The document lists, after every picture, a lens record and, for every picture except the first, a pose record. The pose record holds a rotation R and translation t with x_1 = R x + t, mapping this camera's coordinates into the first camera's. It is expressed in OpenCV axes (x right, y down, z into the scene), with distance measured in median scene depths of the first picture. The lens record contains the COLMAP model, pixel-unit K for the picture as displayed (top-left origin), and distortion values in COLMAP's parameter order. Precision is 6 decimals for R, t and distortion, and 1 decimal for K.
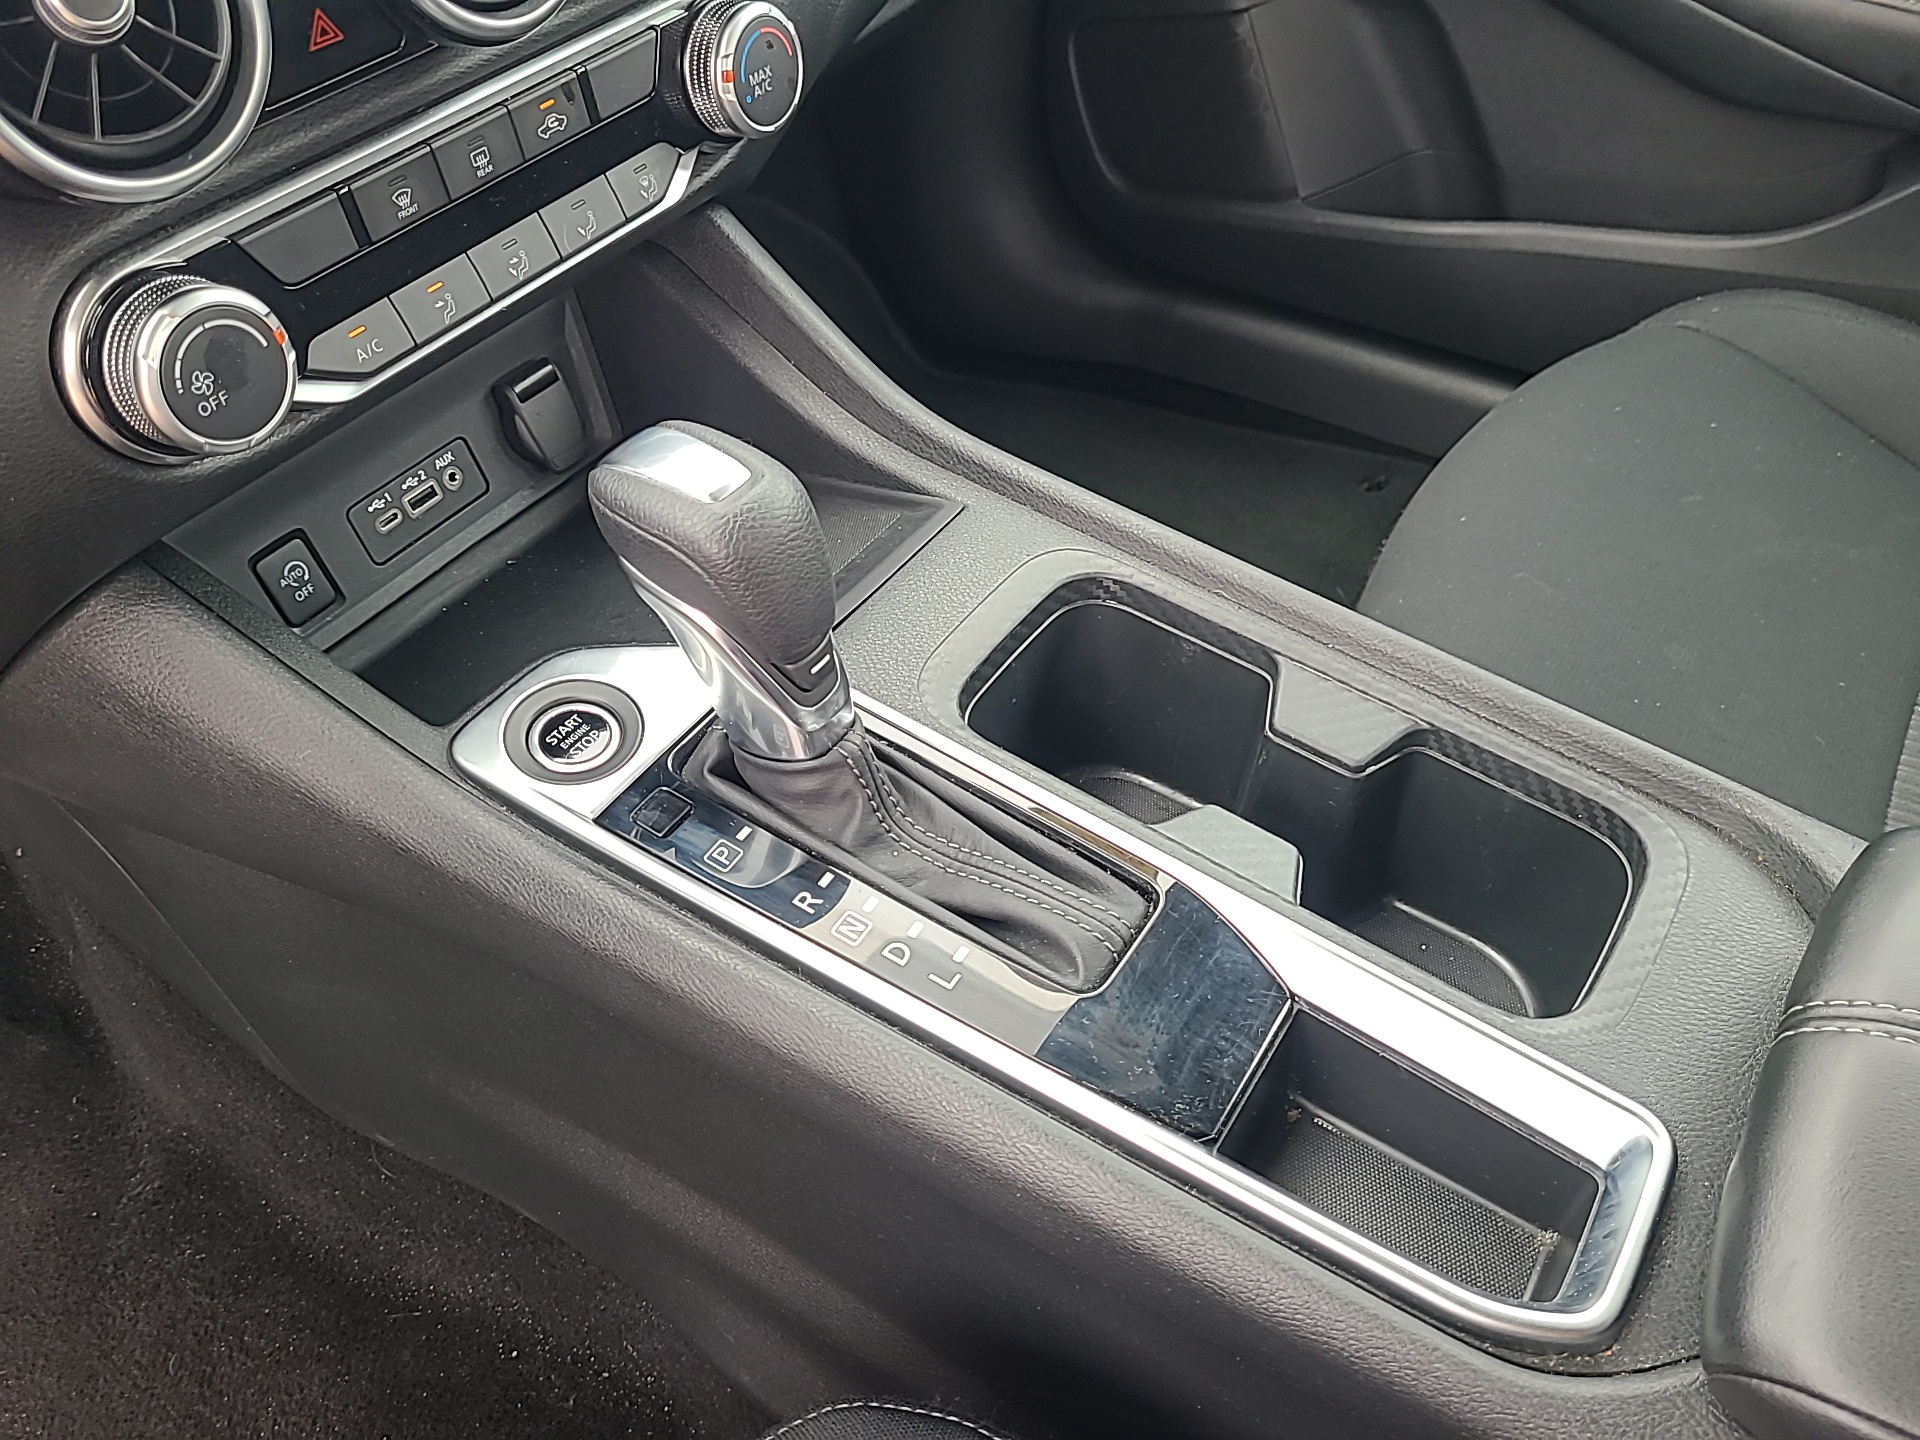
lens RADIAL K [[1475.9, 0, 936.4], [0, 1475.9, 725.1], [0, 0, 1]] dist [0.027493, -0.006086]
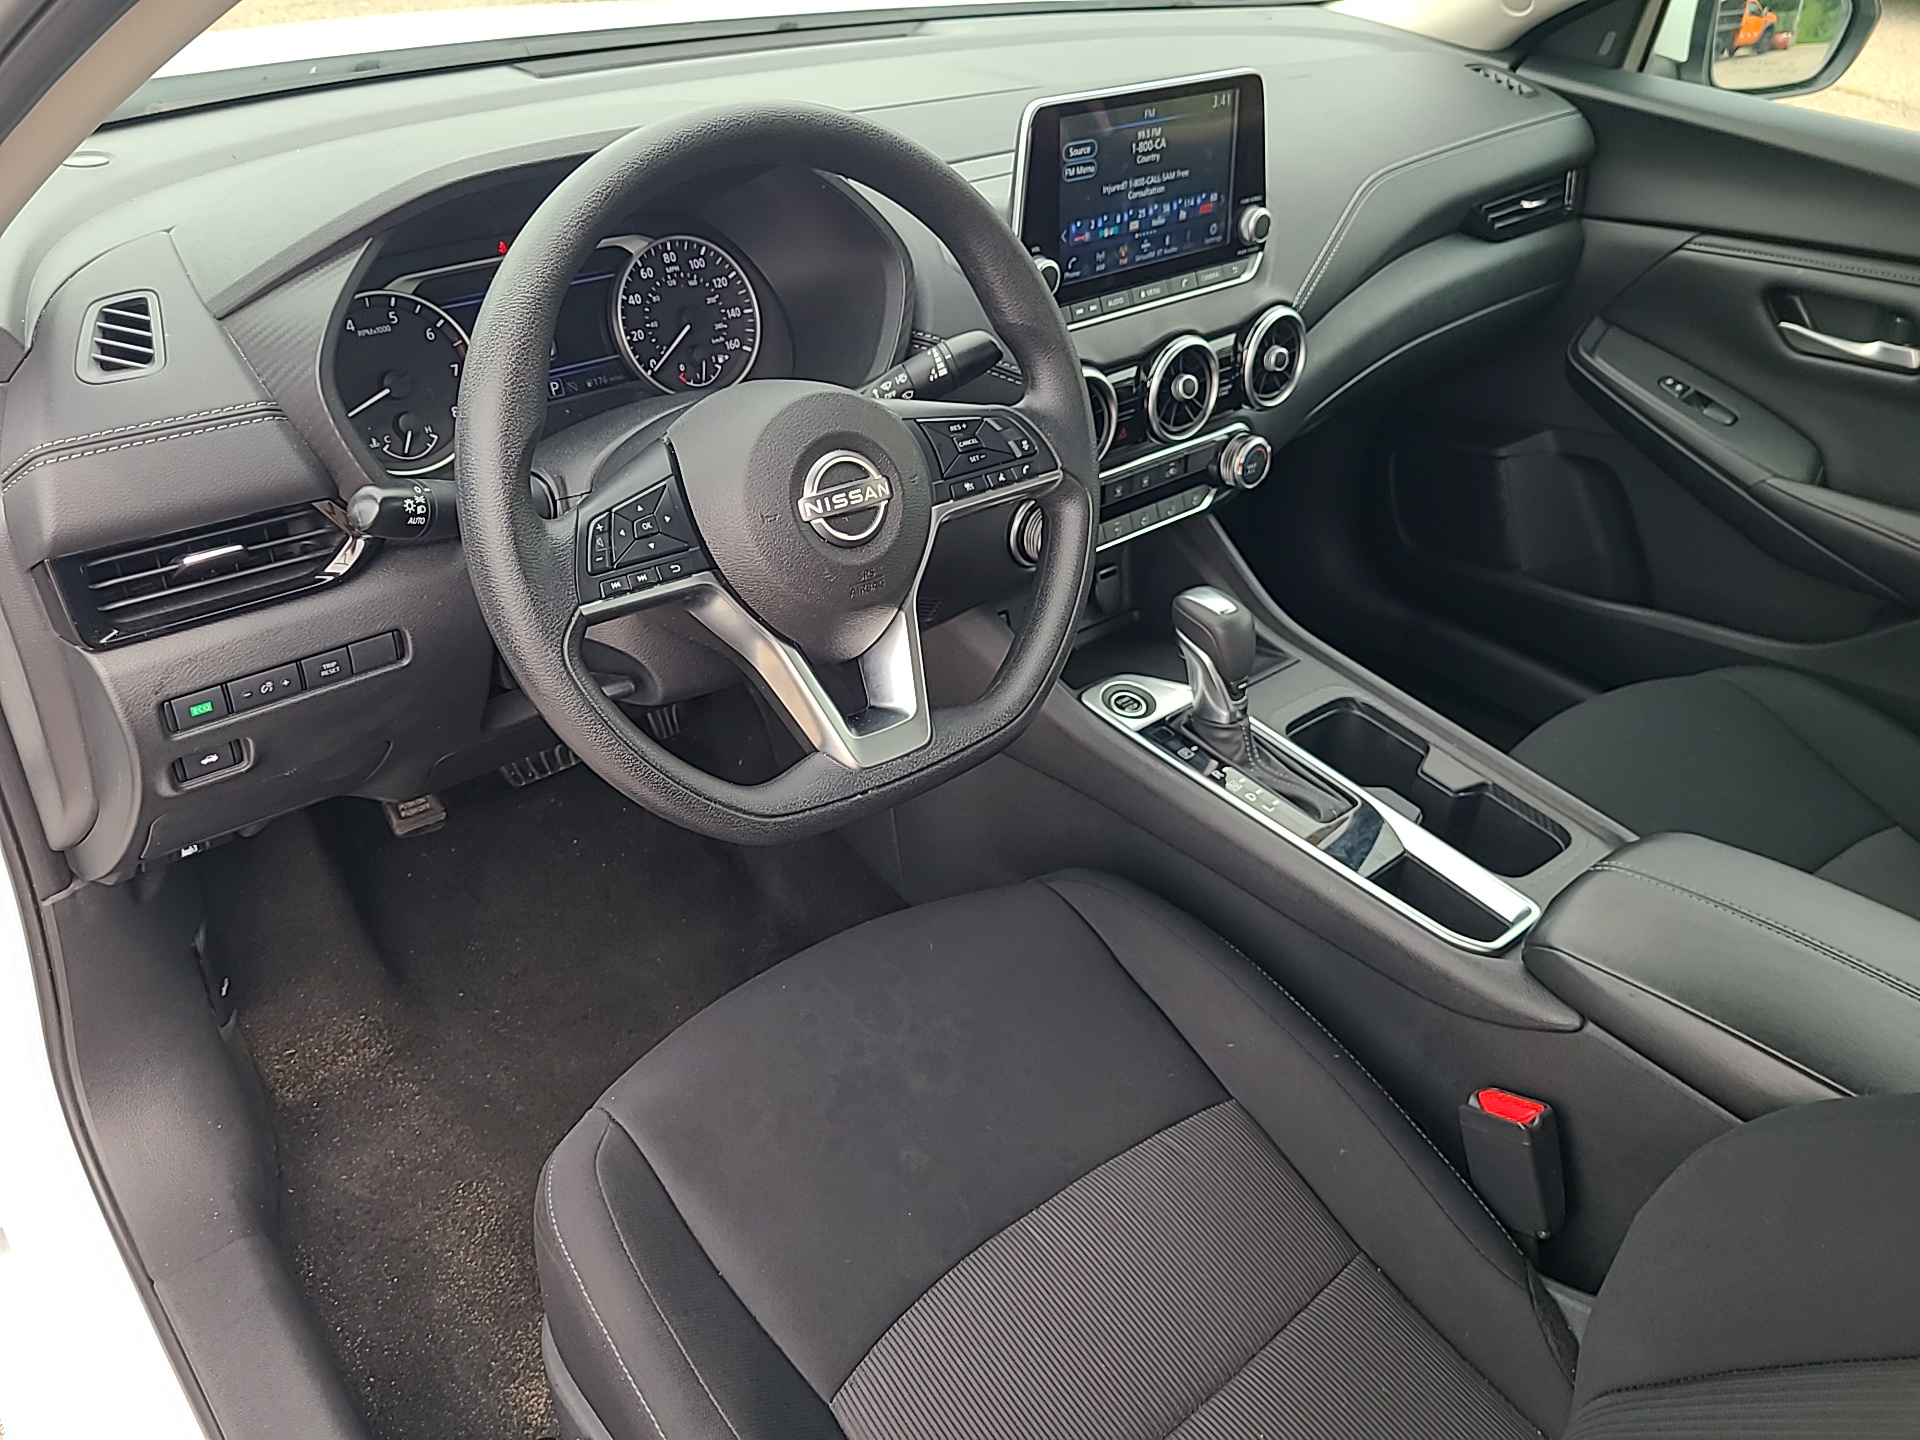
lens RADIAL K [[1496.4, 0, 938.7], [0, 1496.4, 718.8], [0, 0, 1]] dist [0.028609, 0.001076]
pose [[0.963180, 0.209527, -0.168469, -0.121671], [-0.238604, 0.954946, -0.176481, 0.535865], [0.123901, 0.210181, 0.969780, -1.419465]]
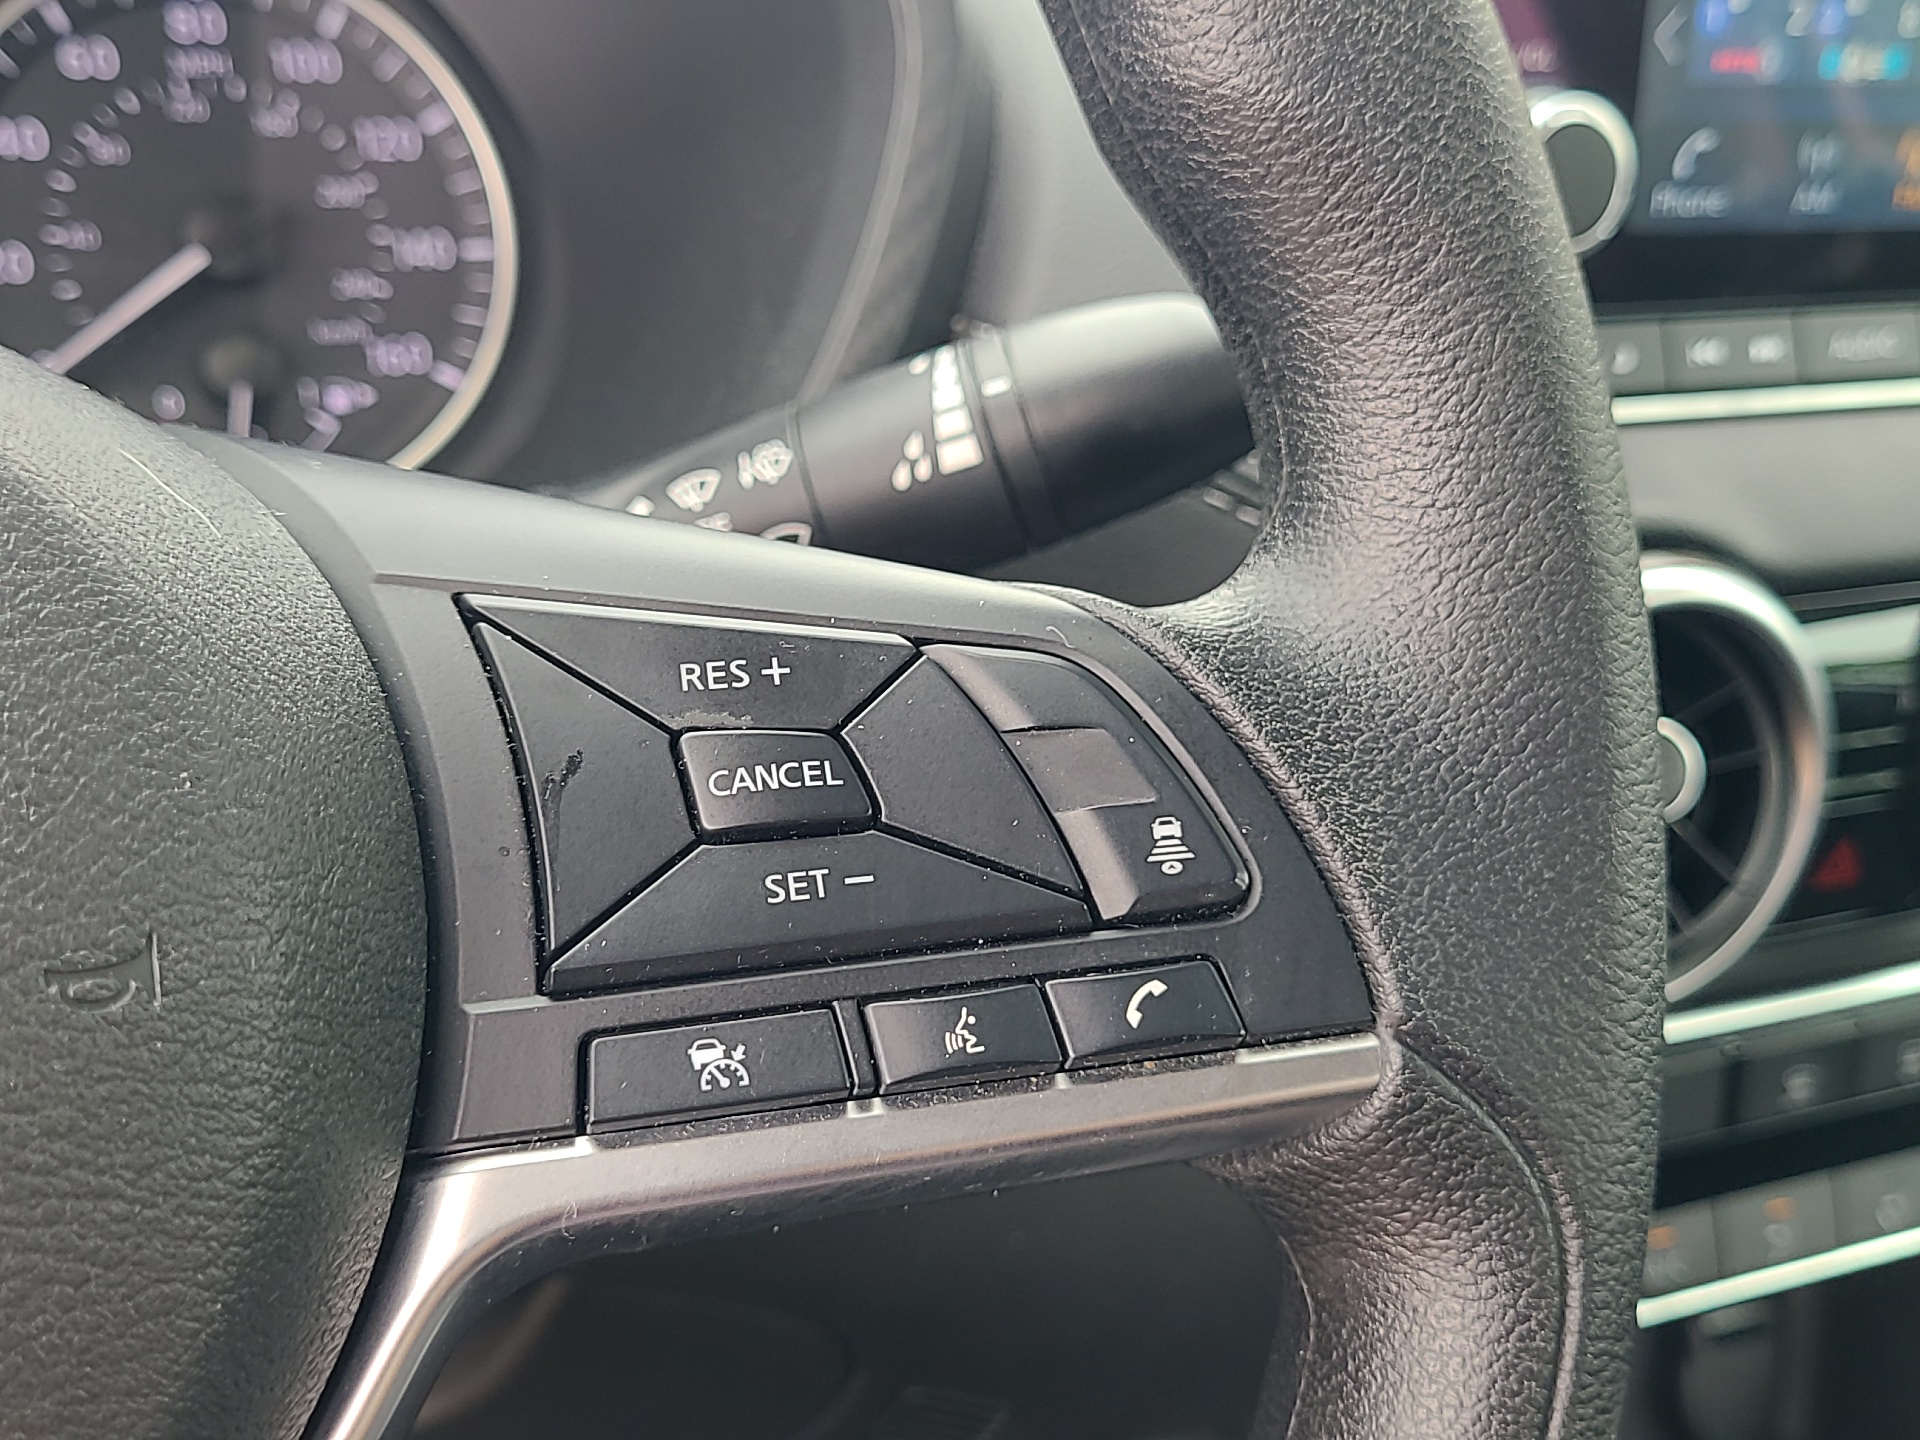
lens RADIAL K [[2408.7, 0, 960.0], [0, 2408.7, 720.0], [0, 0, 1]] dist [-0.009842, -0.045693]
pose [[0.857033, 0.284232, -0.429775, -0.244166], [-0.431016, 0.852520, -0.295692, -0.009262], [0.282347, 0.438658, 0.853147, -0.090961]]
